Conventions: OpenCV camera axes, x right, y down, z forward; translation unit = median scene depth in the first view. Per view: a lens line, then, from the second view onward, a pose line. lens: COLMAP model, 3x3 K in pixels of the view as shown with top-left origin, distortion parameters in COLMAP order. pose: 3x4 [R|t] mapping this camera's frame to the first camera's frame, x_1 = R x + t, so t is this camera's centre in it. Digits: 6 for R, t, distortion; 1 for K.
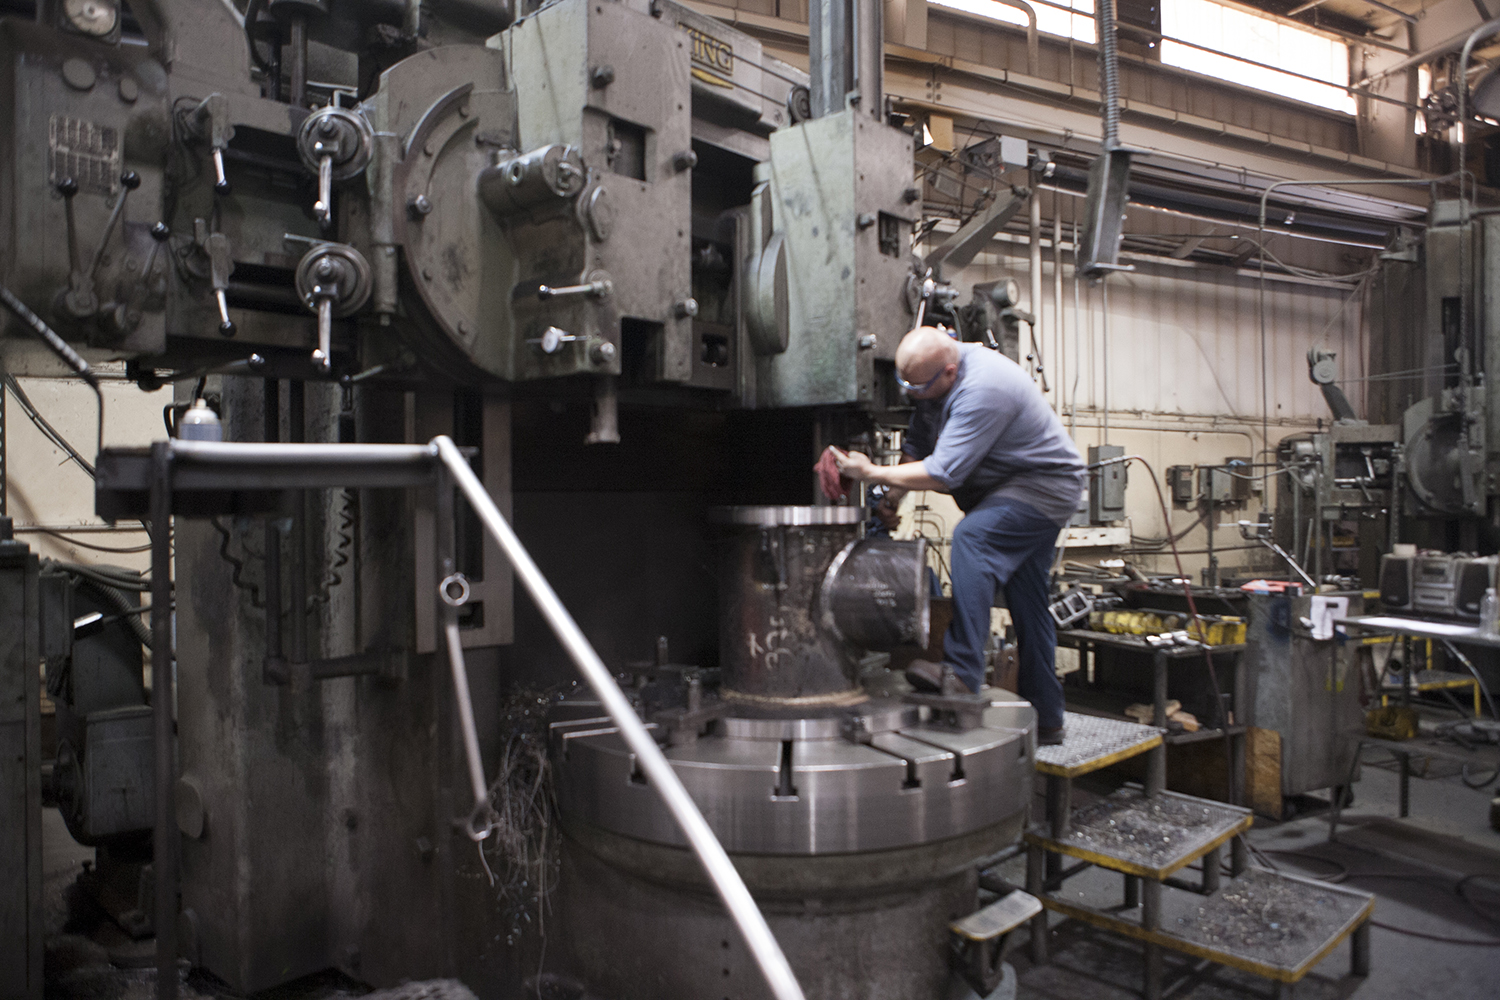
lens RADIAL K [[1029.2, 0, 779.5], [0, 1029.2, 497.0], [0, 0, 1]] dist [-0.101316, 0.072349]
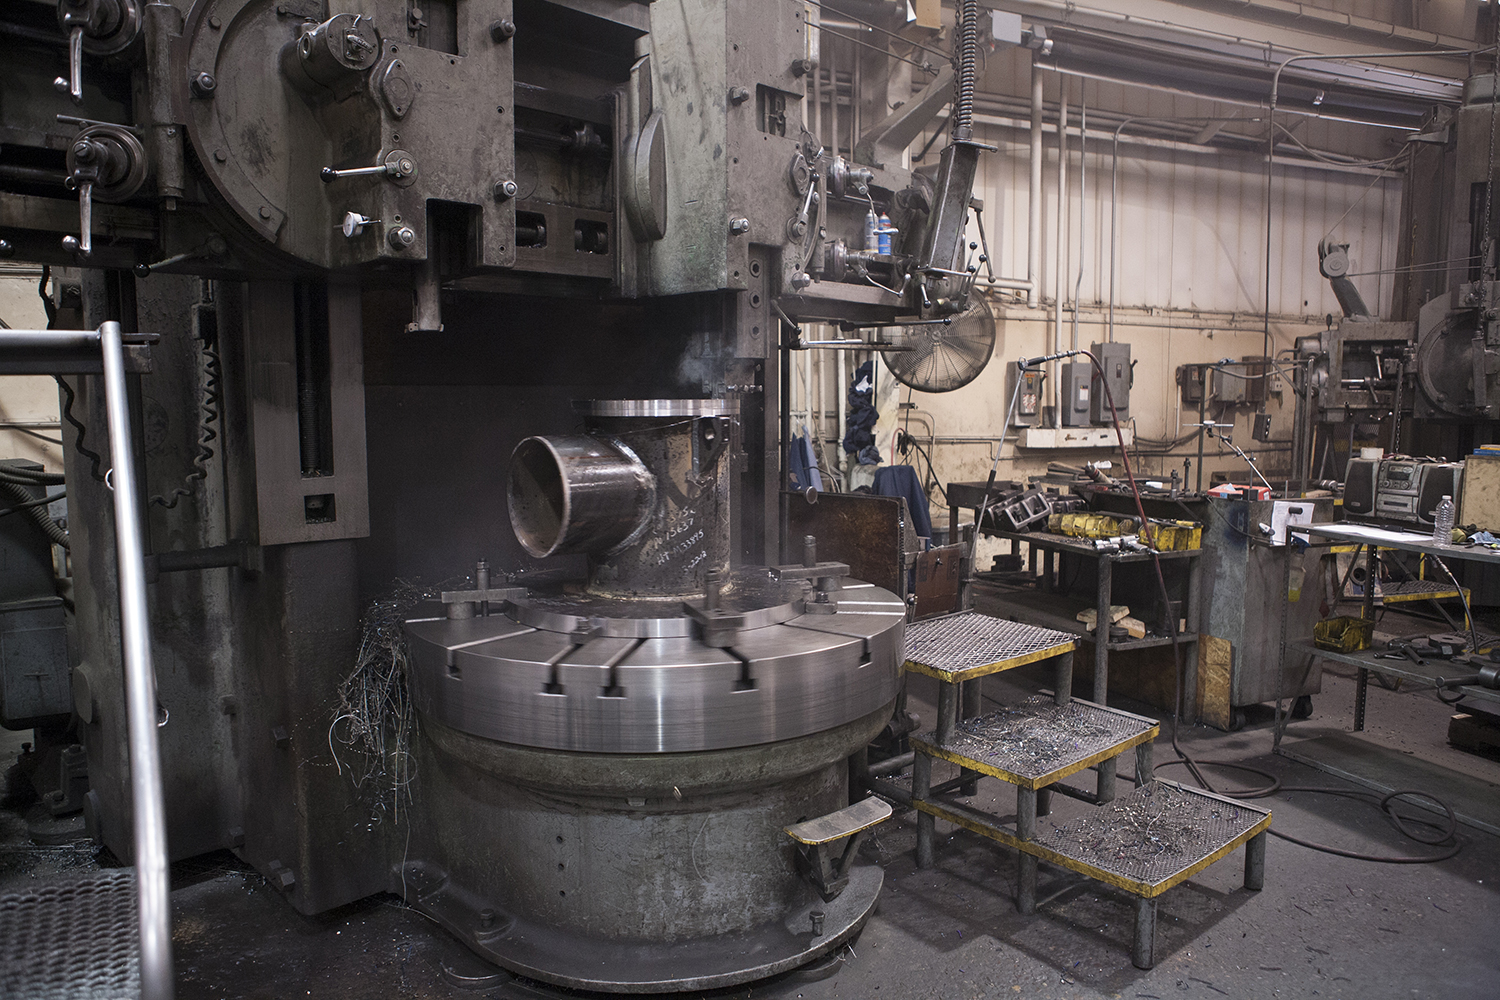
lens RADIAL K [[1029.2, 0, 779.5], [0, 1029.2, 497.0], [0, 0, 1]] dist [-0.101316, 0.072349]
pose [[0.998308, 0.008964, -0.057447, 0.135927], [-0.003365, 0.995296, 0.096818, 0.005064], [0.058045, -0.096461, 0.993643, 0.030817]]
